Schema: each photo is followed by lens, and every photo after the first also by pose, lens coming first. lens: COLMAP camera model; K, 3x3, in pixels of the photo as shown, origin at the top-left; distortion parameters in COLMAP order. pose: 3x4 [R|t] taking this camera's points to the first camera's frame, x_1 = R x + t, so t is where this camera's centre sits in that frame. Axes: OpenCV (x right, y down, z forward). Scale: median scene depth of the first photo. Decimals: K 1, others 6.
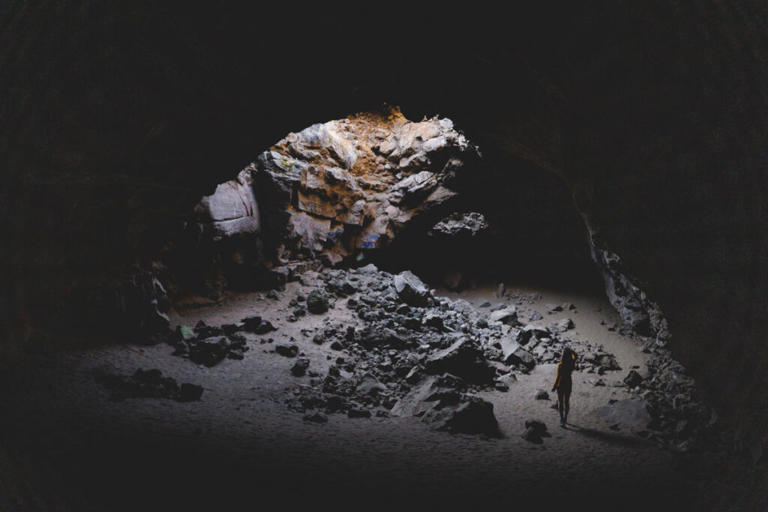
lens RADIAL K [[647.2, 0, 380.3], [0, 647.2, 271.2], [0, 0, 1]] dist [0.004661, -0.001006]
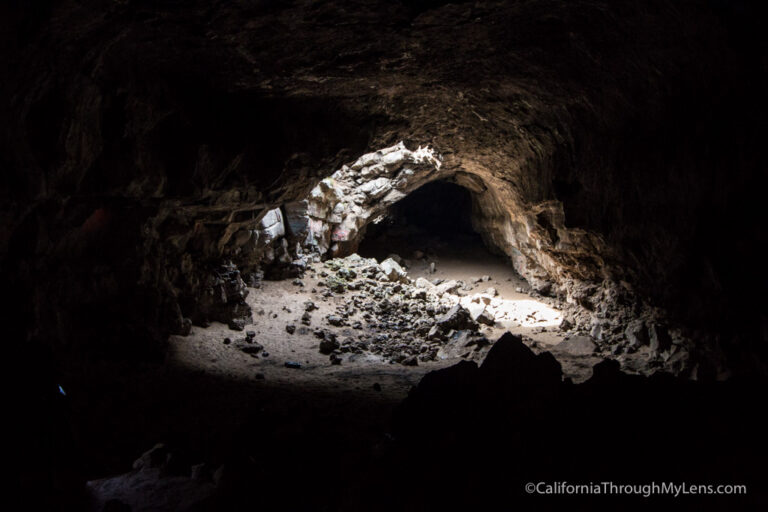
lens RADIAL K [[647.2, 0, 380.3], [0, 647.2, 271.2], [0, 0, 1]] dist [0.004661, -0.001006]
pose [[0.964972, -0.049676, 0.257605, -0.291405], [0.039099, 0.998175, 0.046025, -0.032998], [-0.259421, -0.034341, 0.965153, -0.245876]]
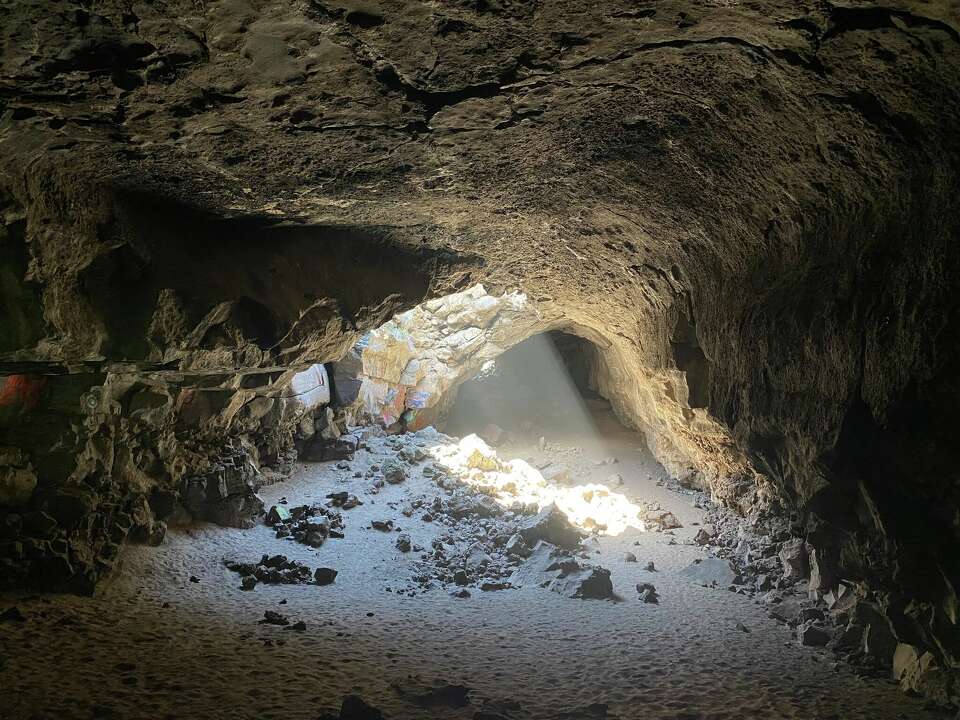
lens RADIAL K [[774.5, 0, 480.0], [0, 774.5, 360.0], [0, 0, 1]] dist [0.065745, -0.152267]
pose [[0.979347, -0.006774, 0.202075, -0.173130], [0.016121, 0.998873, -0.044645, -0.057154], [-0.201545, 0.046981, 0.978352, -0.165086]]
